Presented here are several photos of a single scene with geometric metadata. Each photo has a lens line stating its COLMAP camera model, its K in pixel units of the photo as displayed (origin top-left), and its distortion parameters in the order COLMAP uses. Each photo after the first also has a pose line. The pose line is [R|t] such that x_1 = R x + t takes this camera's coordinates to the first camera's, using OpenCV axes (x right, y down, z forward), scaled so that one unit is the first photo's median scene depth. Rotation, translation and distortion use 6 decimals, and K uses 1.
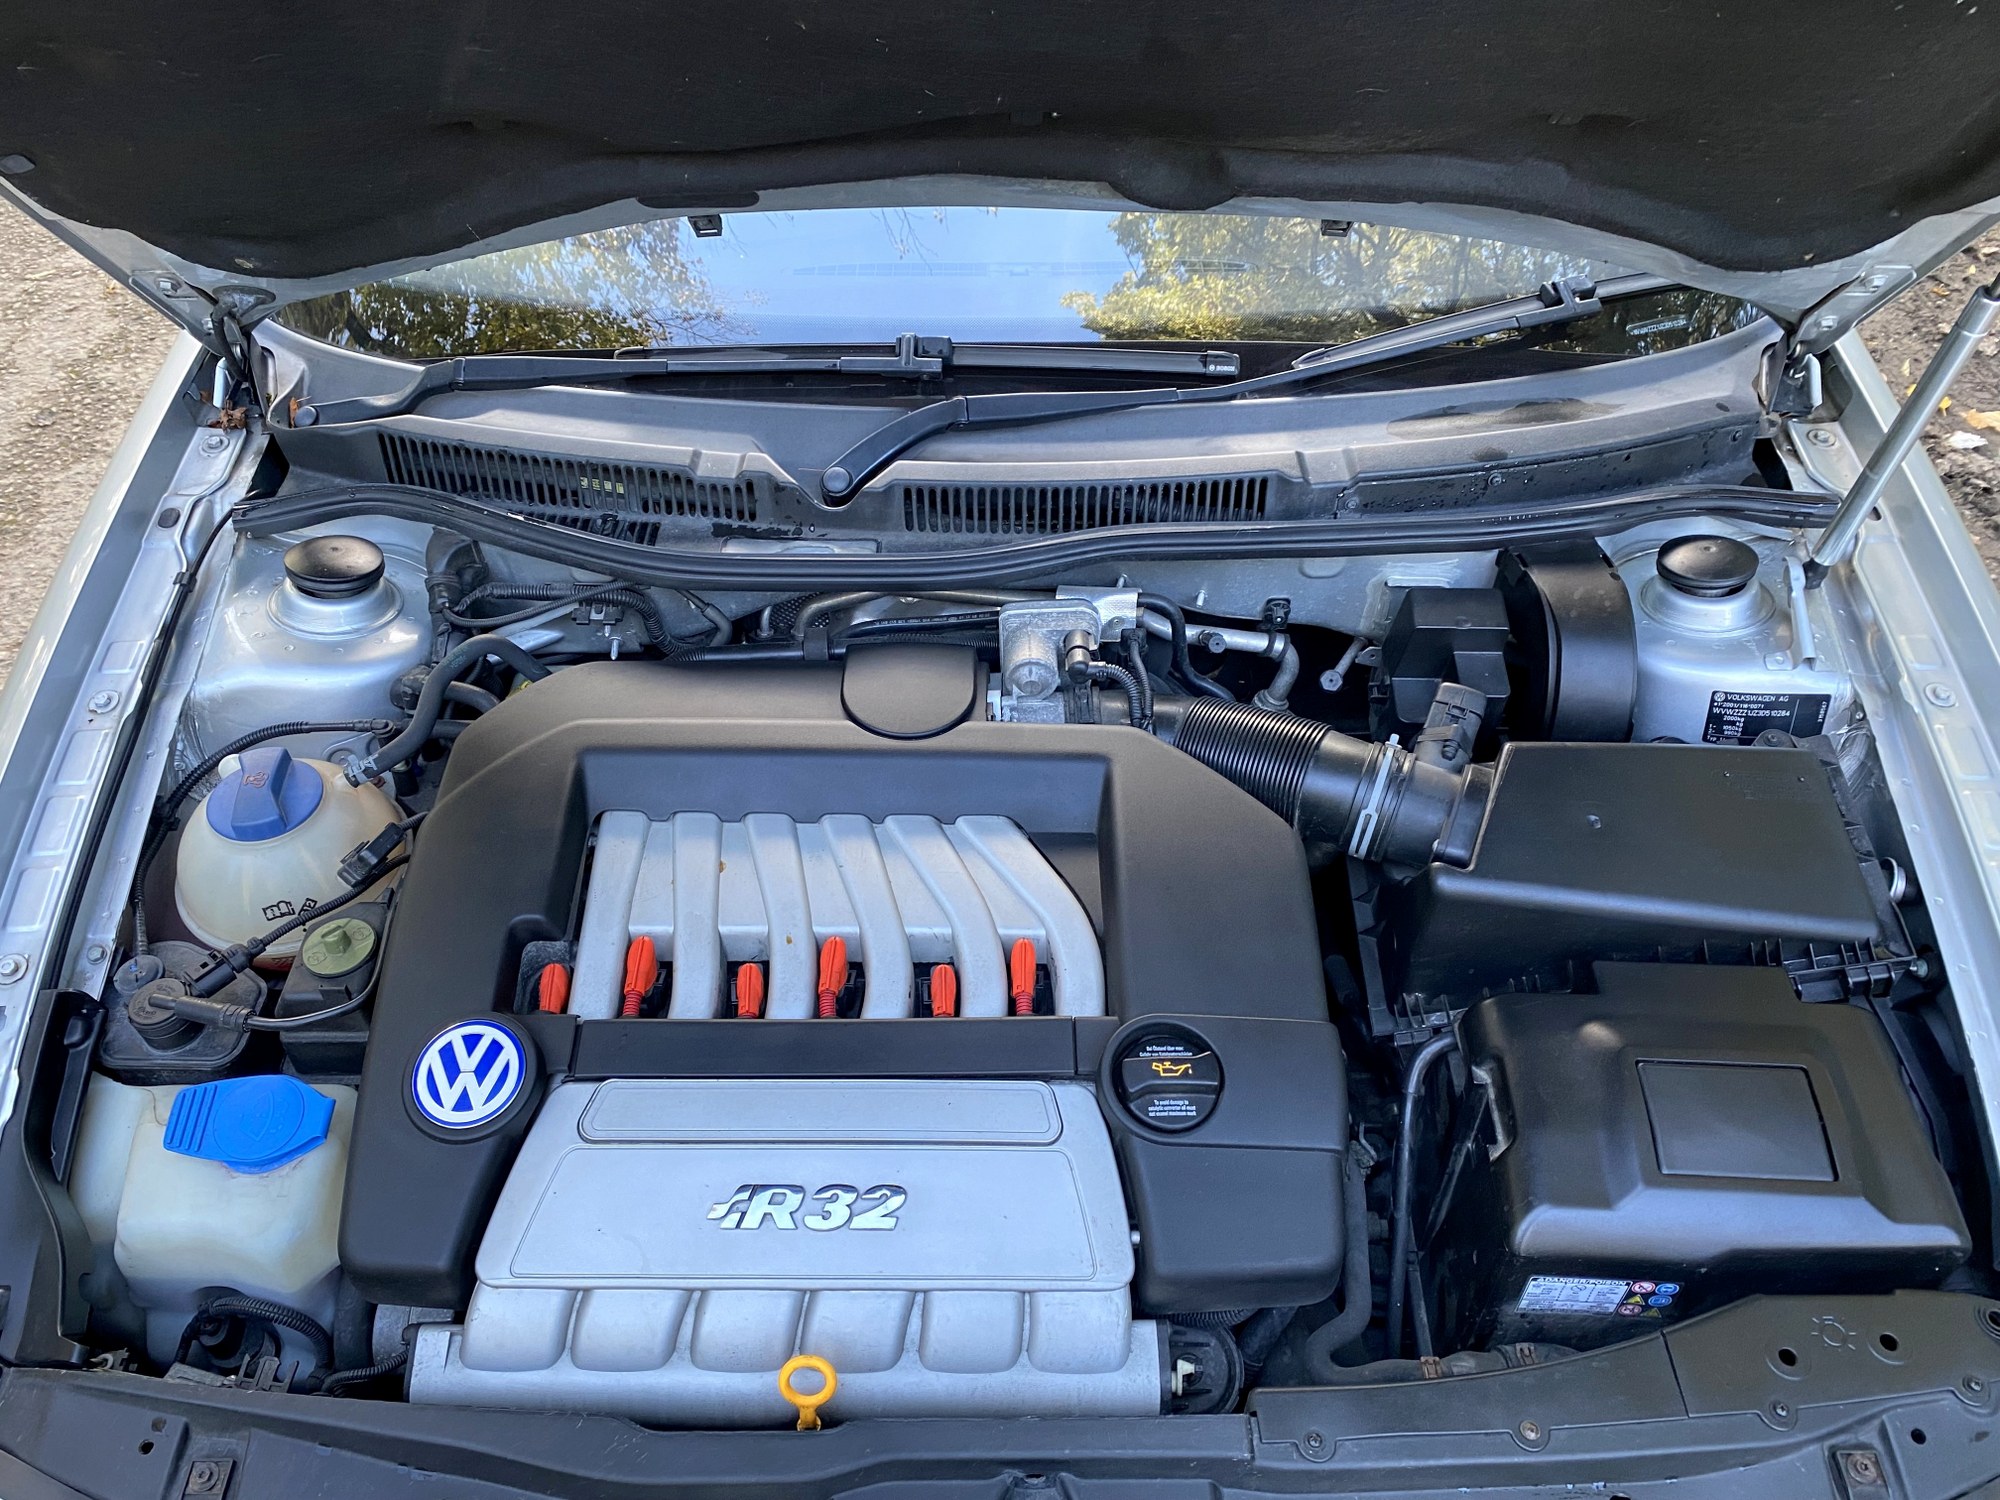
lens RADIAL K [[1613.1, 0, 998.3], [0, 1613.1, 750.1], [0, 0, 1]] dist [0.003530, -0.004126]
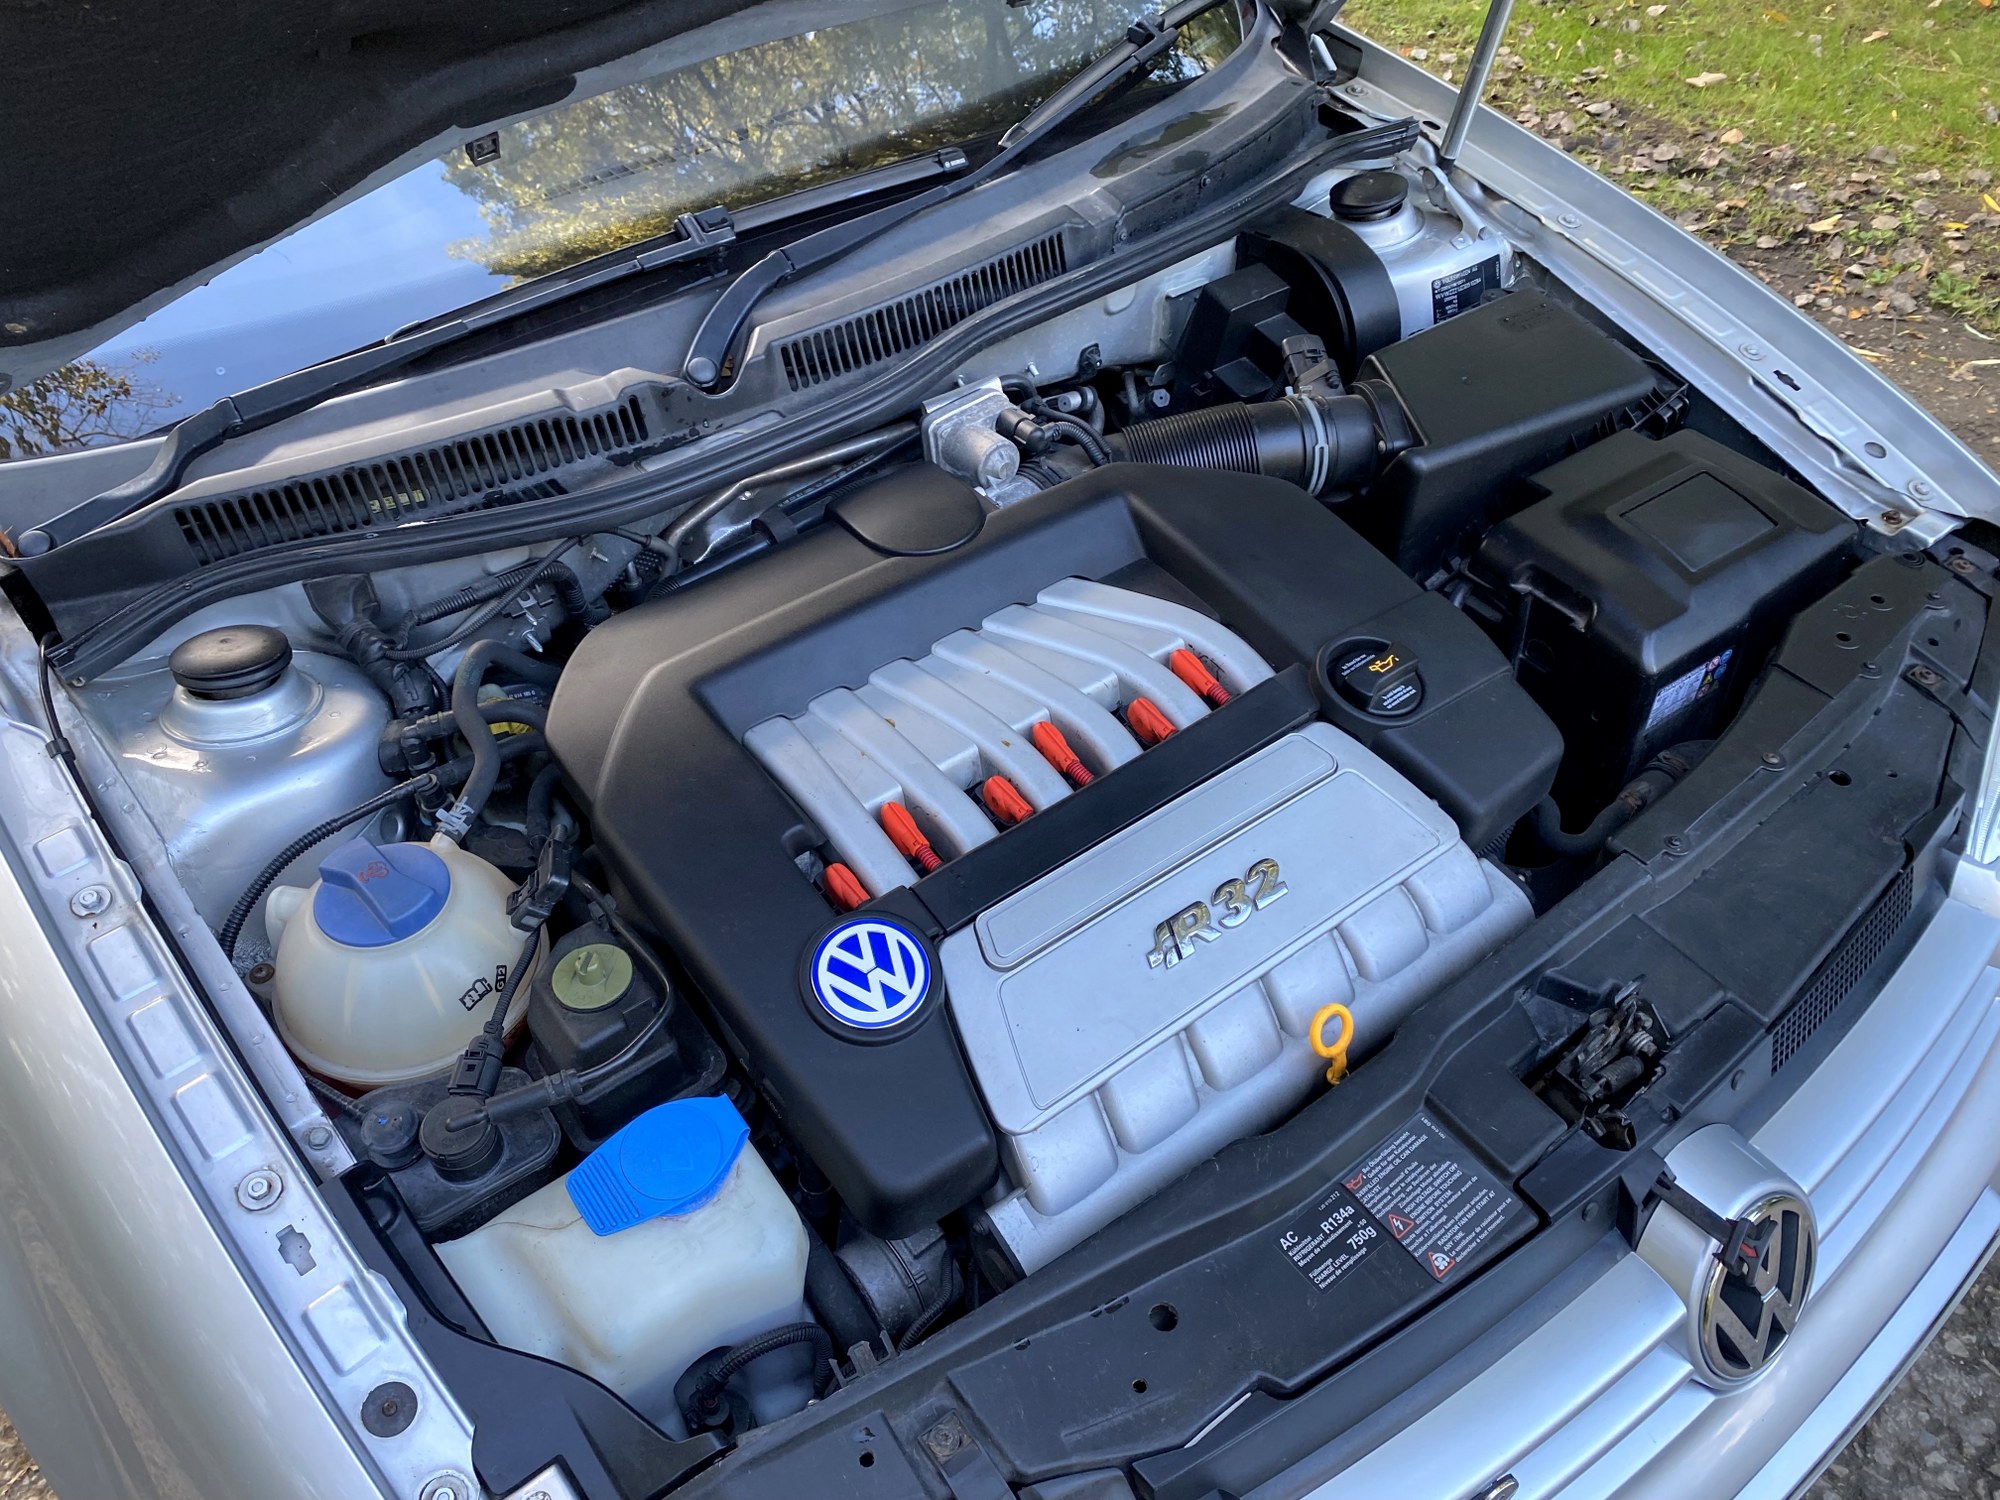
lens RADIAL K [[1613.1, 0, 998.3], [0, 1613.1, 750.1], [0, 0, 1]] dist [0.003530, -0.004126]
pose [[0.787443, -0.429872, 0.441750, -0.527624], [0.438513, 0.894345, 0.088625, 0.029366], [-0.433174, 0.123926, 0.892750, 0.101614]]
